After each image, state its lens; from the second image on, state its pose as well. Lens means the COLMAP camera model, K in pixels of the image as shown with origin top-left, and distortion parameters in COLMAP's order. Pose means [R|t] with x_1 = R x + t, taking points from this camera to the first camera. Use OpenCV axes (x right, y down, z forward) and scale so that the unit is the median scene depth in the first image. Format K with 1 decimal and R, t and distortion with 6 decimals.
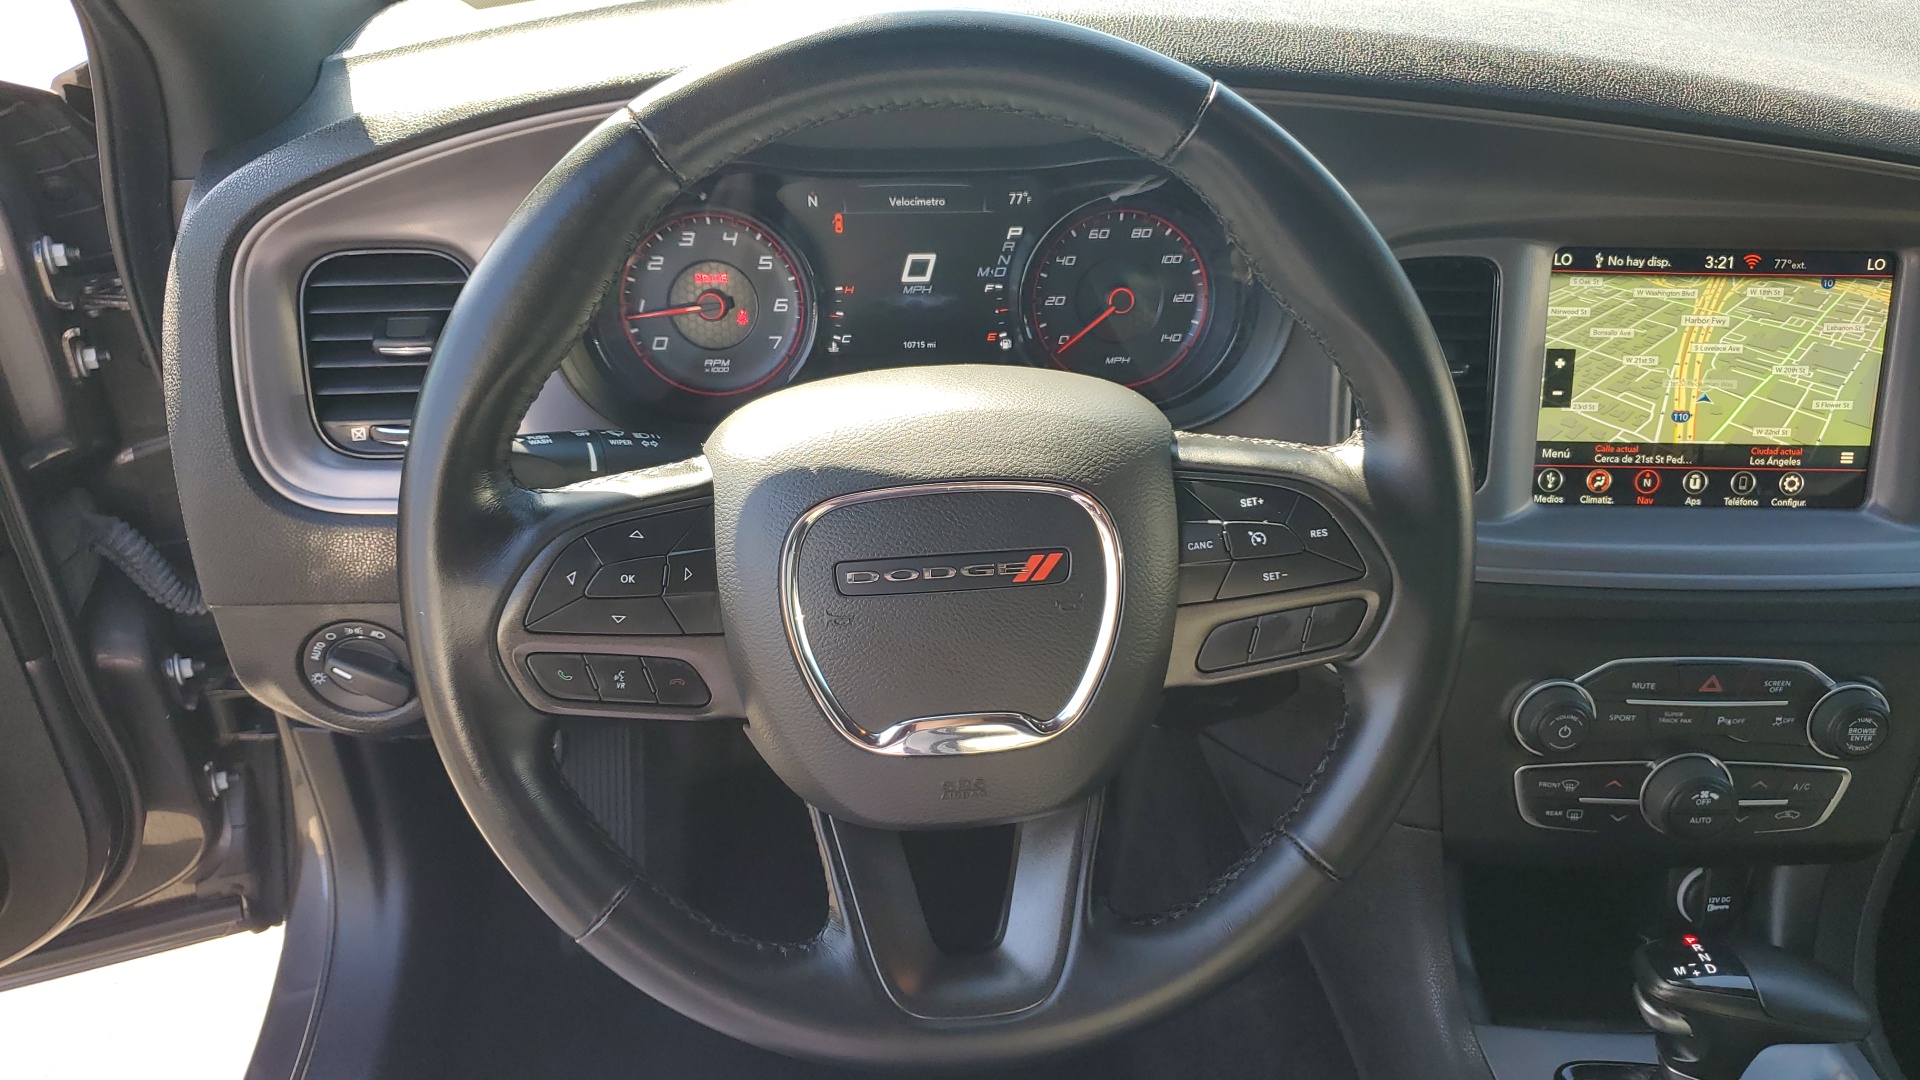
lens RADIAL K [[1501.2, 0, 961.2], [0, 1501.2, 545.1], [0, 0, 1]] dist [0.019966, -0.046875]
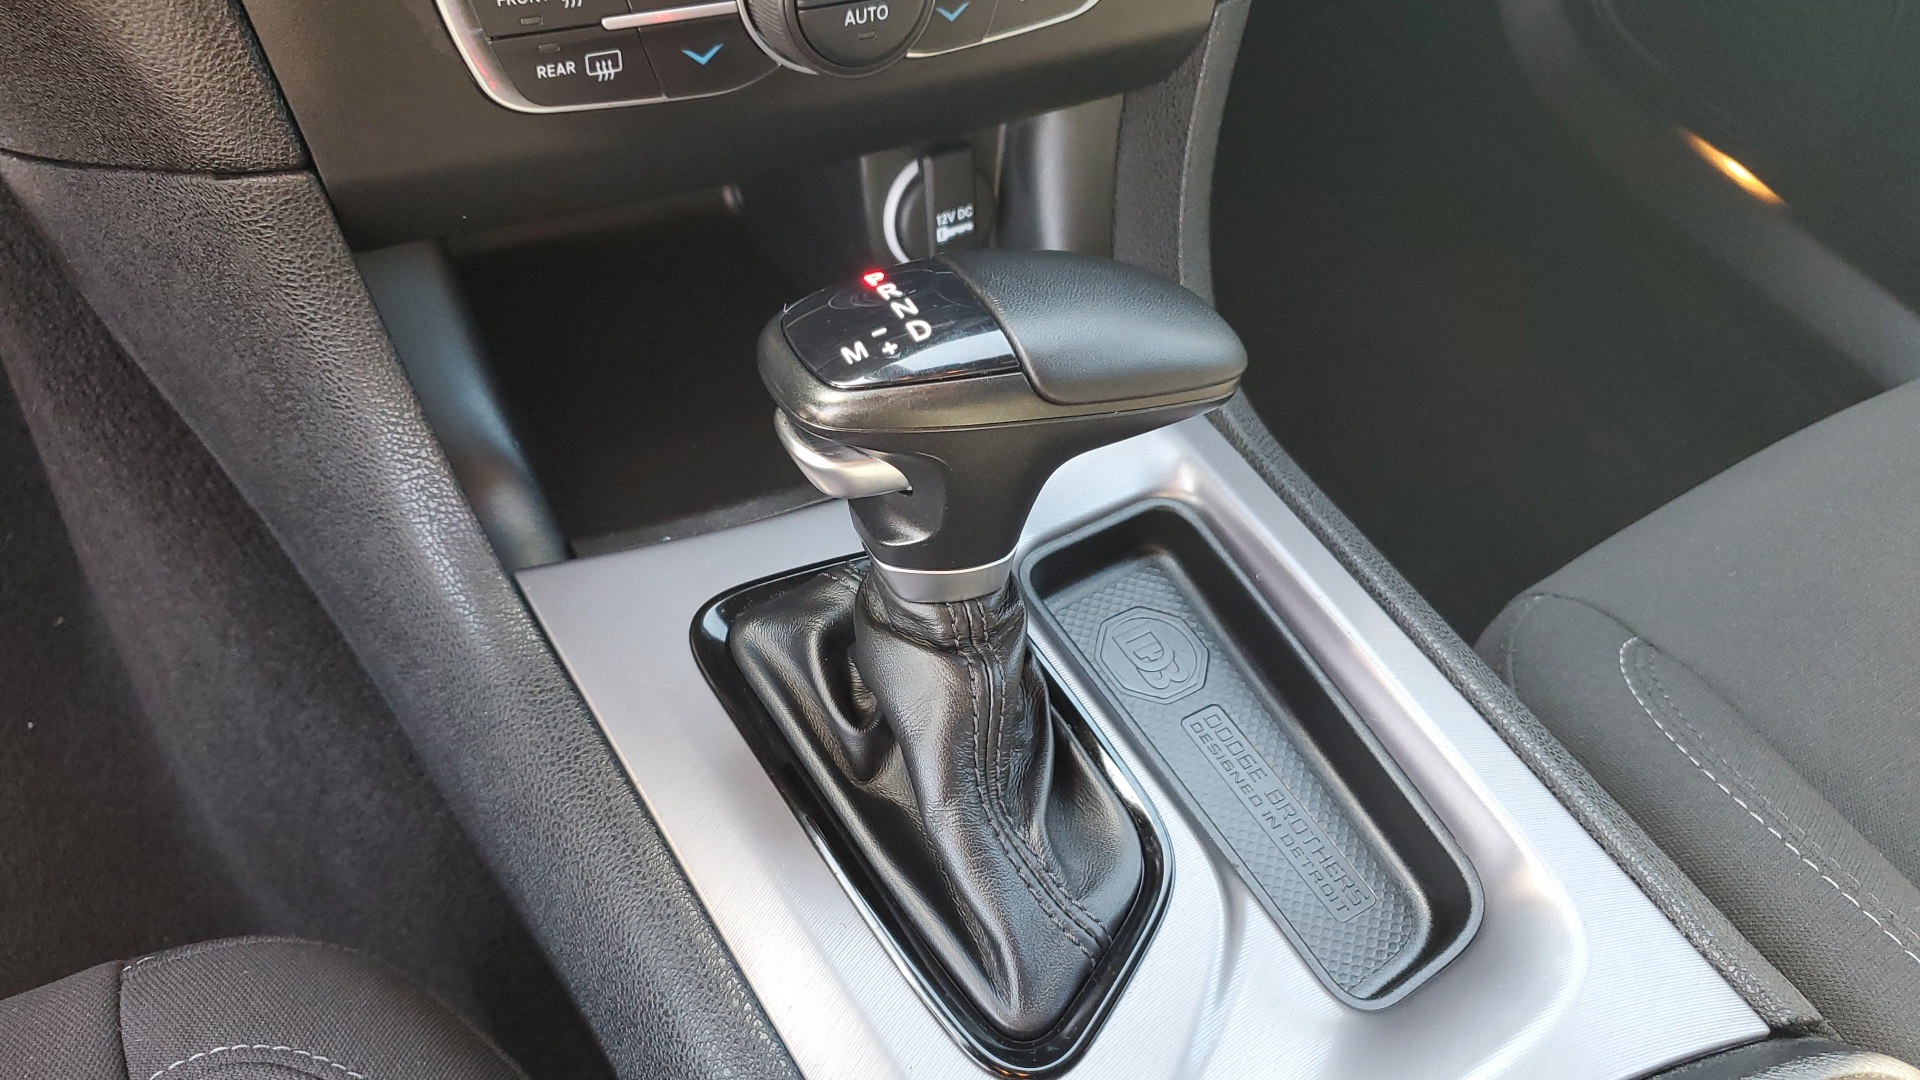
lens RADIAL K [[1501.2, 0, 951.4], [0, 1501.2, 559.0], [0, 0, 1]] dist [0.019966, -0.046875]
pose [[0.890188, -0.289498, 0.351789, 0.311159], [0.159015, 0.921027, 0.355560, 0.176263], [-0.426941, -0.260575, 0.865922, 0.562144]]
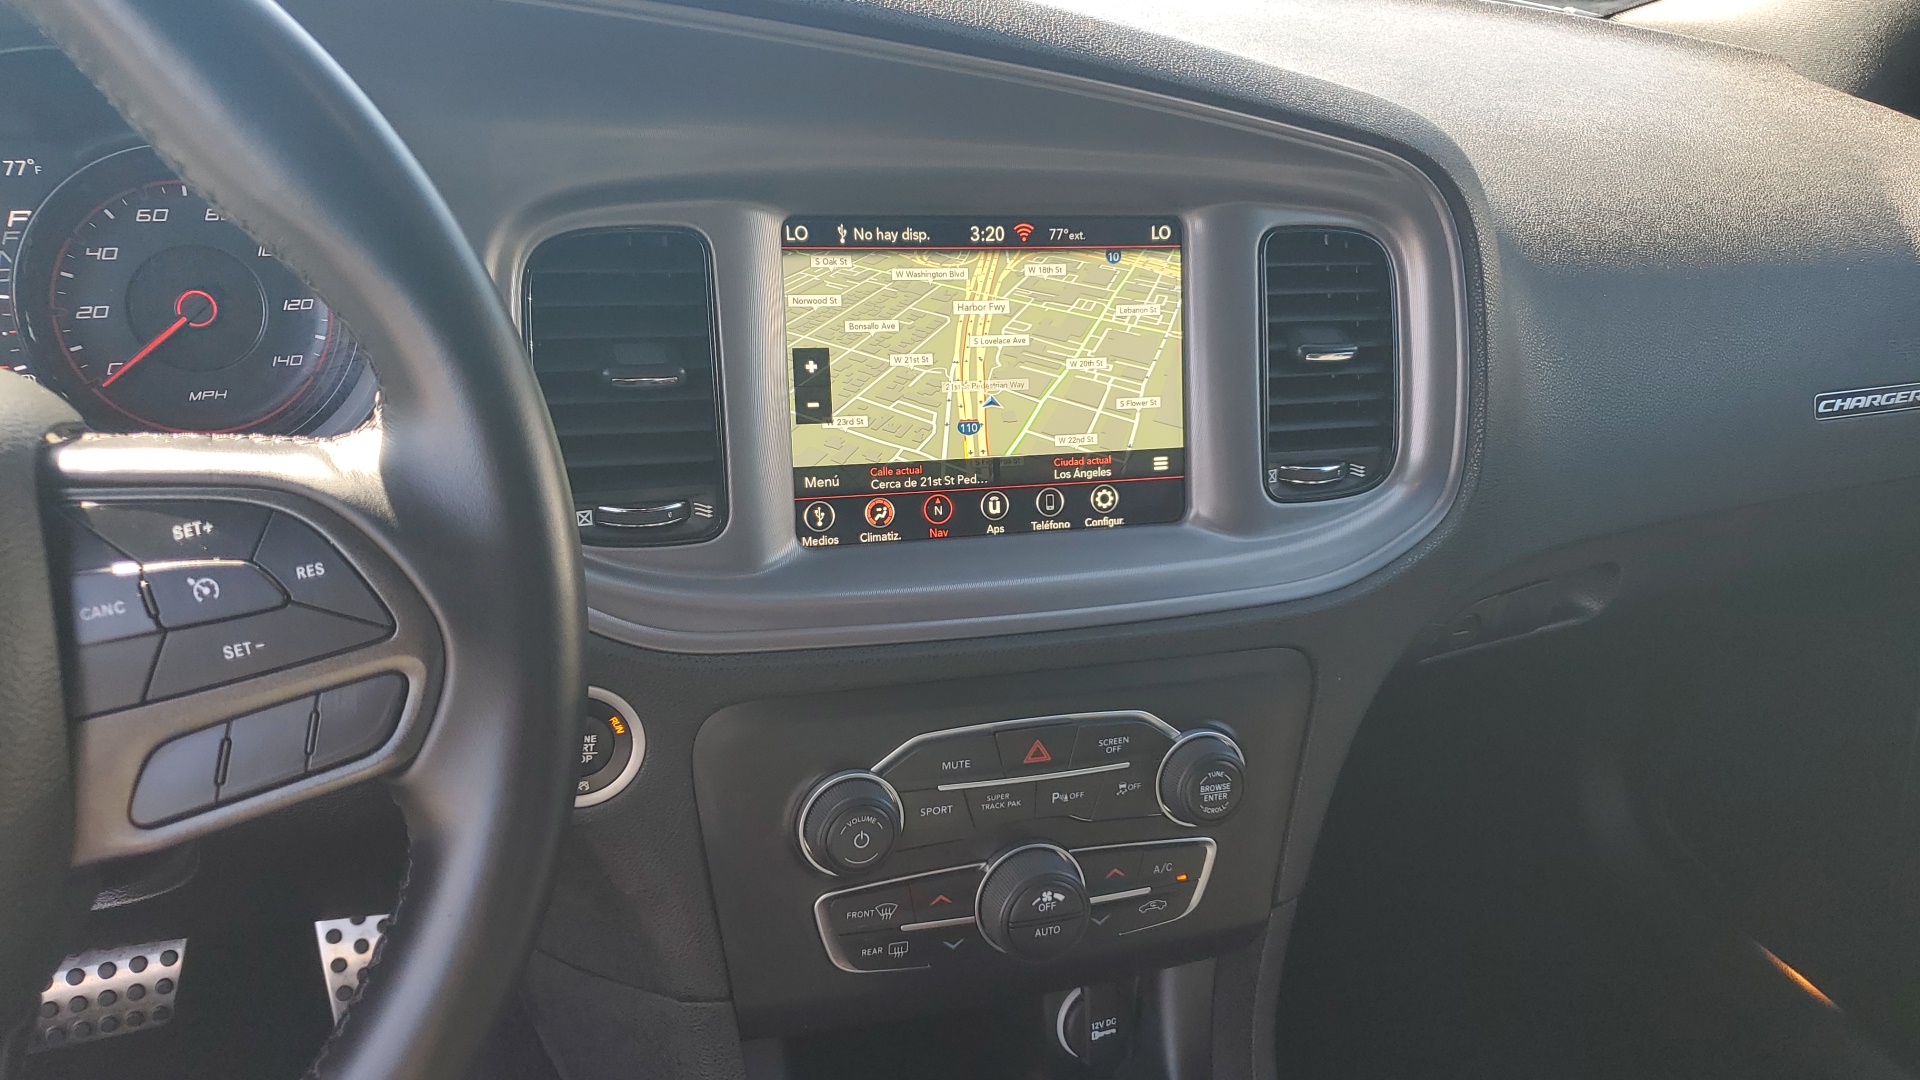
lens RADIAL K [[1501.2, 0, 954.6], [0, 1501.2, 532.7], [0, 0, 1]] dist [0.019966, -0.046875]
pose [[0.947553, -0.077706, 0.310008, 0.220364], [0.112393, 0.989052, -0.095620, 0.047973], [-0.299184, 0.125447, 0.945913, 0.251026]]
